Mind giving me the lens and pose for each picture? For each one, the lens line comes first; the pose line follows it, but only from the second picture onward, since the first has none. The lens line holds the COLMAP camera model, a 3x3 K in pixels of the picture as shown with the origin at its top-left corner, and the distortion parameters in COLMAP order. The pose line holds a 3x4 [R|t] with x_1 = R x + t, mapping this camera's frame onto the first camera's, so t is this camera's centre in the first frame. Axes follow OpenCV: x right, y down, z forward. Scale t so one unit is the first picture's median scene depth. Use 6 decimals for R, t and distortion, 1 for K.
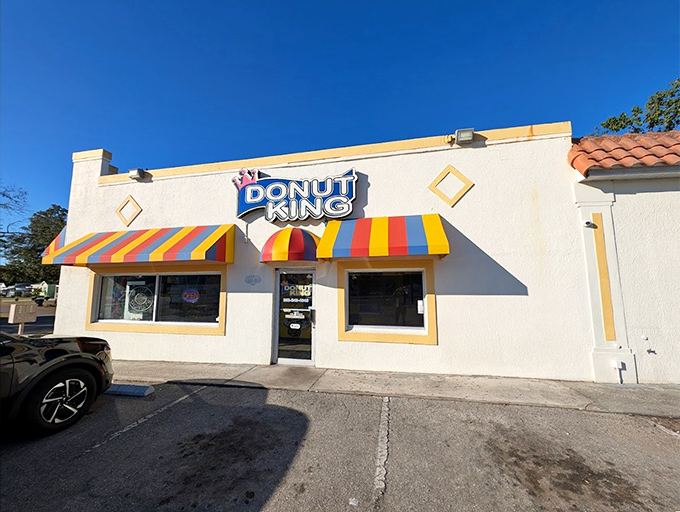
lens RADIAL K [[243.5, 0, 340.0], [0, 243.5, 256.0], [0, 0, 1]] dist [-0.000637, -0.000023]
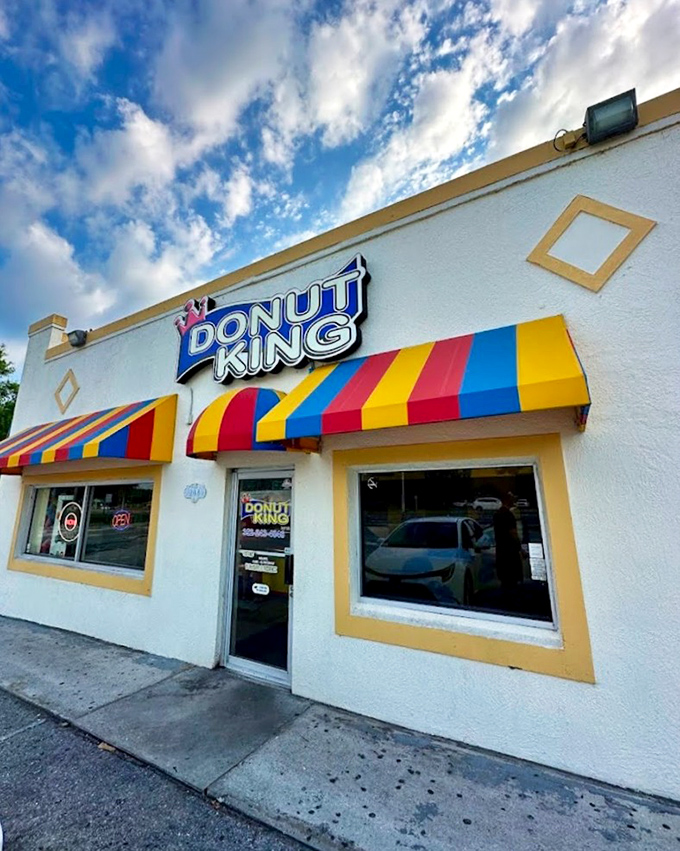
lens RADIAL K [[354.2, 0, 341.6], [0, 354.2, 412.8], [0, 0, 1]] dist [0.000113, -0.000007]
pose [[0.956470, -0.072401, -0.282706, 0.193567], [0.040335, 0.992236, -0.117648, 0.030581], [0.289029, 0.101123, 0.951964, 0.340607]]
